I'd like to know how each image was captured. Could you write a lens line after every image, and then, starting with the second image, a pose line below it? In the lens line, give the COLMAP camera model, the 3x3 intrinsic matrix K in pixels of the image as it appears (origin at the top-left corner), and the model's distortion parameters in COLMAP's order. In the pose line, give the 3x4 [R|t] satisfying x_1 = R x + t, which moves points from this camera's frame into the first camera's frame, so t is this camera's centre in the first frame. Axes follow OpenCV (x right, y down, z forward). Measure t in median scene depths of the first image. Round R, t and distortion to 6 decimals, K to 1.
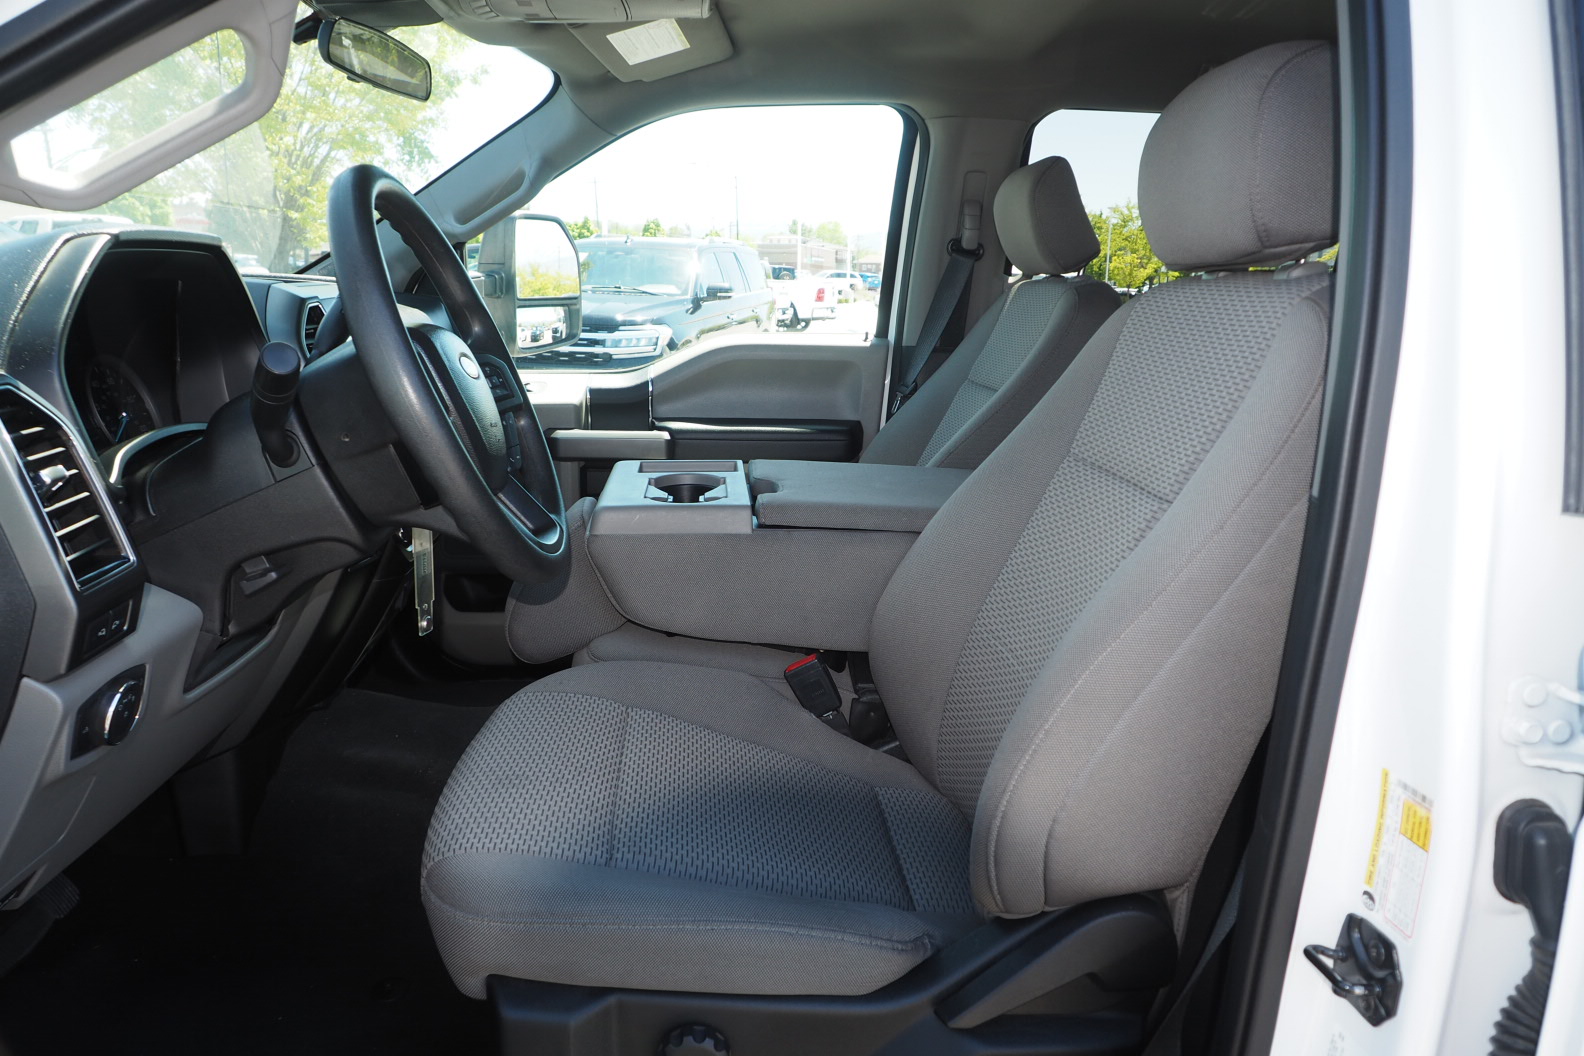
lens RADIAL K [[1084.5, 0, 768.2], [0, 1084.5, 532.1], [0, 0, 1]] dist [-0.033619, 0.002275]
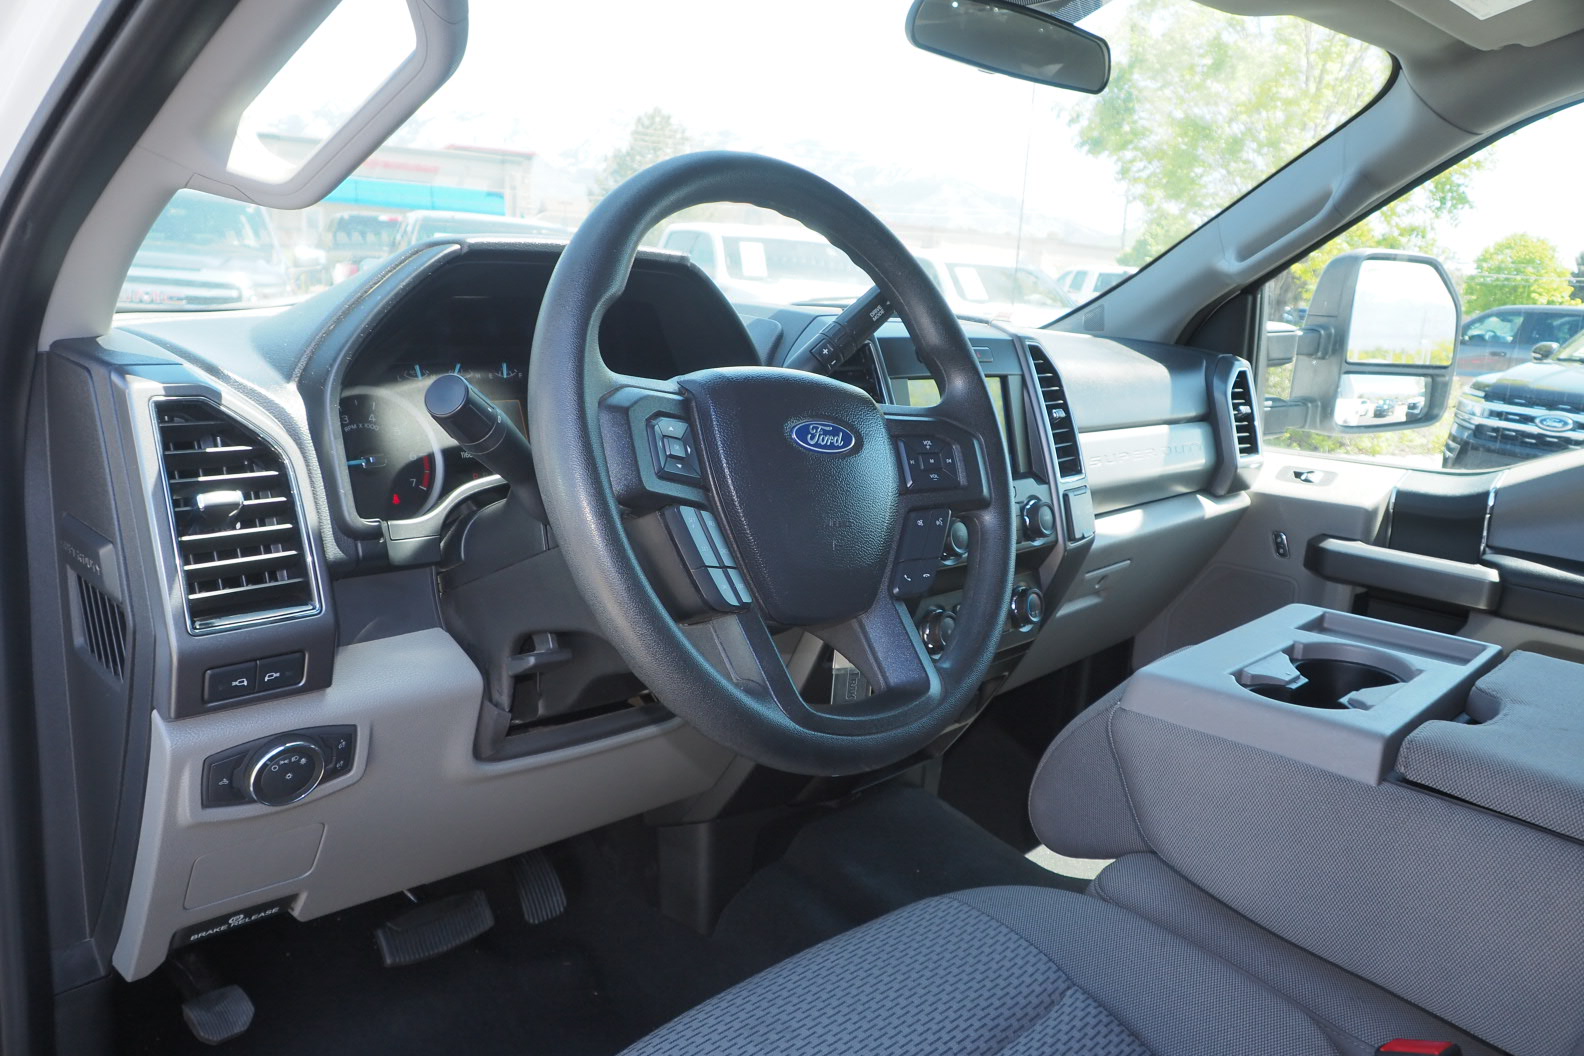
lens RADIAL K [[1084.5, 0, 768.2], [0, 1084.5, 532.1], [0, 0, 1]] dist [-0.033619, 0.002275]
pose [[0.643886, 0.171424, -0.745671, 0.105323], [-0.206272, 0.977386, 0.046577, -0.053302], [0.736793, 0.123821, 0.664684, 0.224405]]
